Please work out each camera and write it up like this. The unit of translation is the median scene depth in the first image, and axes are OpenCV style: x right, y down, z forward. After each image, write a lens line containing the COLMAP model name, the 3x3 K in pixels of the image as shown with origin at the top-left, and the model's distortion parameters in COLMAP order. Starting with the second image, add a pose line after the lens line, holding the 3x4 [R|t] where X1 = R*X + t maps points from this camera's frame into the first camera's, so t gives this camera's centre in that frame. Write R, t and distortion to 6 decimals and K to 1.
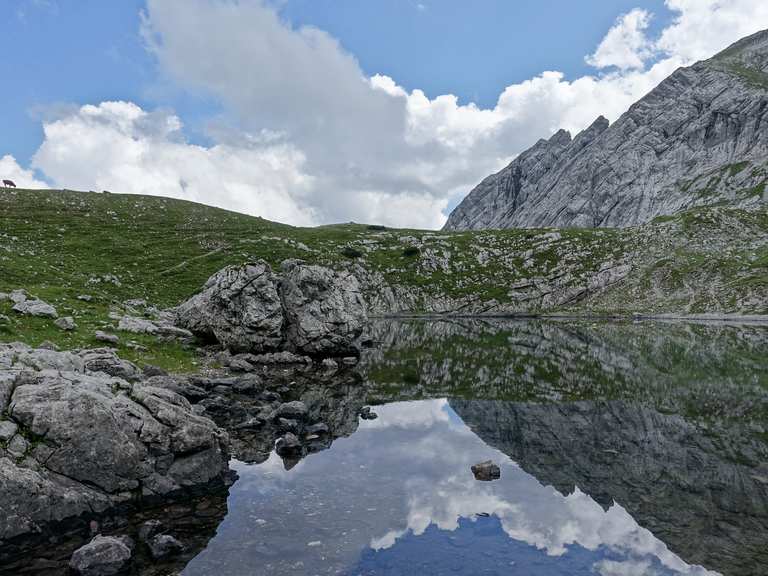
lens RADIAL K [[600.2, 0, 384.0], [0, 600.2, 288.0], [0, 0, 1]] dist [-0.004874, -0.000057]
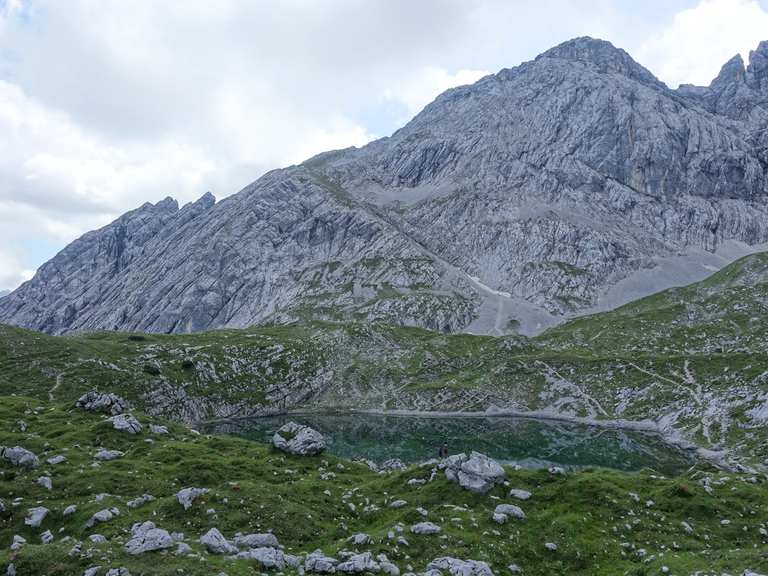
lens RADIAL K [[613.2, 0, 387.0], [0, 613.2, 286.6], [0, 0, 1]] dist [-0.004305, 0.004458]
pose [[0.765140, 0.064370, 0.640638, -0.160359], [-0.010319, 0.996088, -0.087761, -0.040293], [-0.643781, 0.060539, 0.762811, -0.078119]]
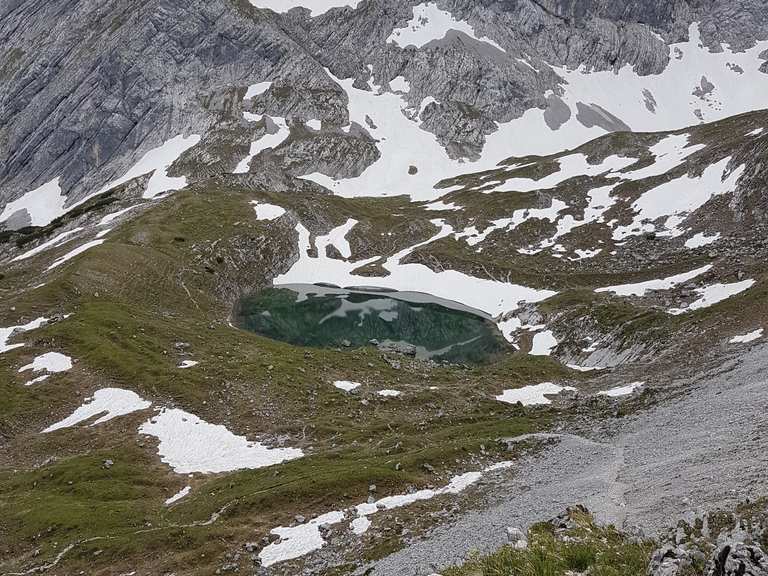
lens RADIAL K [[781.3, 0, 384.0], [0, 781.3, 288.0], [0, 0, 1]] dist [0.243415, -0.409834]
pose [[0.634426, -0.144451, 0.759367, -0.560590], [-0.072343, 0.966976, 0.244384, -0.226903], [-0.769591, -0.209978, 0.603025, -0.348283]]
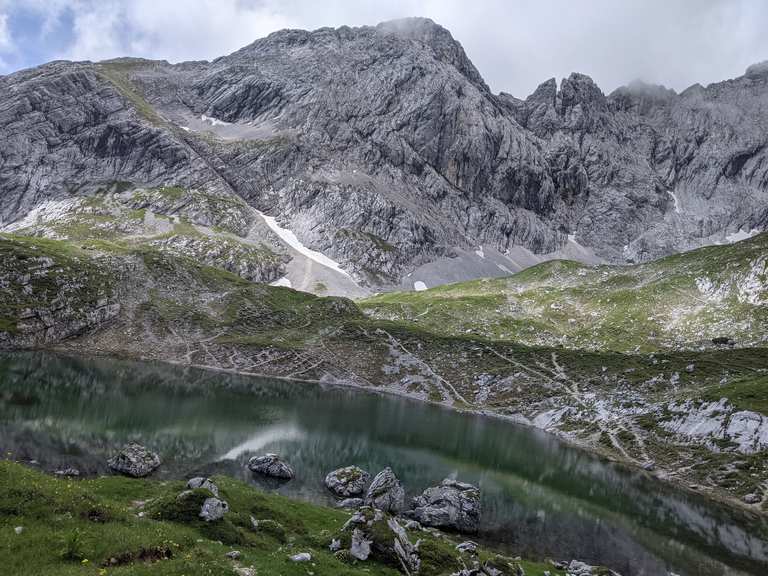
lens RADIAL K [[608.0, 0, 376.9], [0, 608.0, 282.7], [0, 0, 1]] dist [0.113686, -0.200928]
pose [[0.492240, 0.141475, 0.858886, -0.118969], [-0.166372, 0.983805, -0.066701, -0.028705], [-0.854412, -0.110061, 0.507805, 0.012219]]
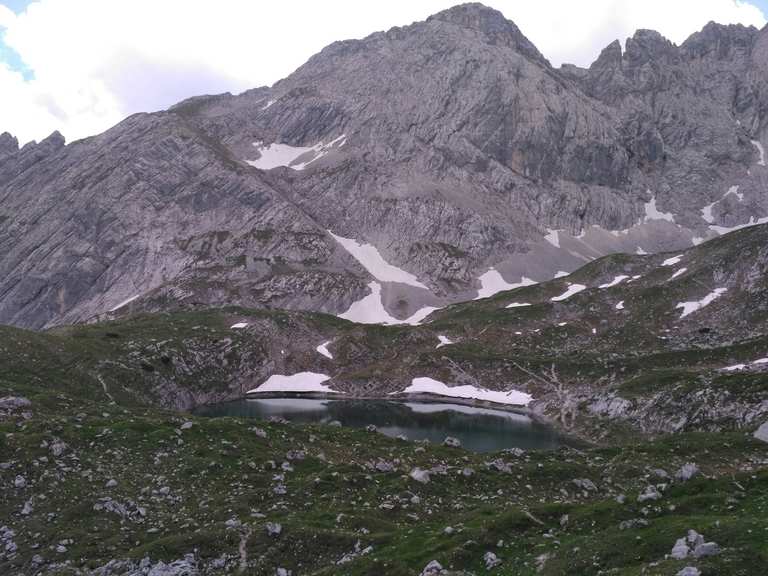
lens RADIAL K [[689.0, 0, 393.7], [0, 689.0, 287.9], [0, 0, 1]] dist [0.126588, -0.274493]
pose [[0.595153, 0.038076, 0.802710, -0.347525], [-0.042952, 0.998956, -0.015539, -0.081993], [-0.802464, -0.025230, 0.596167, -0.154384]]
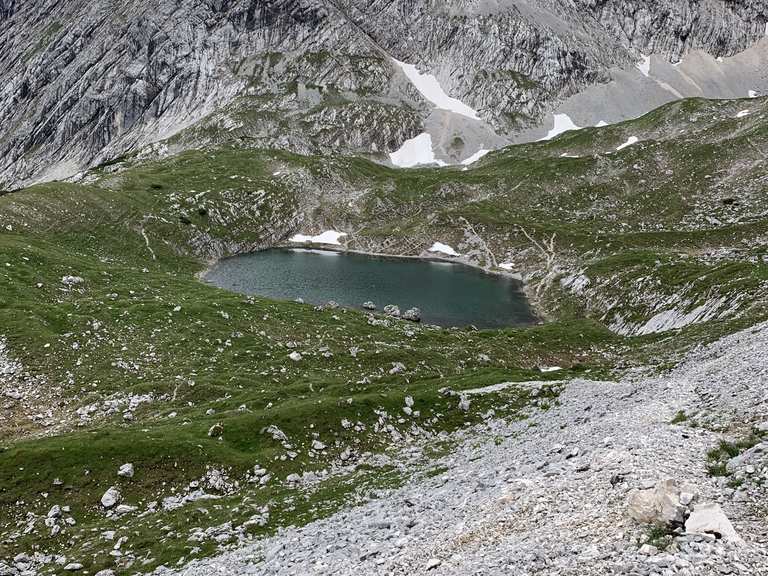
lens RADIAL K [[781.9, 0, 398.4], [0, 781.9, 287.6], [0, 0, 1]] dist [0.132375, -0.400315]
pose [[0.685402, -0.120364, 0.718148, -0.408343], [-0.078542, 0.968269, 0.237247, -0.146072], [-0.723916, -0.219014, 0.654200, -0.294771]]
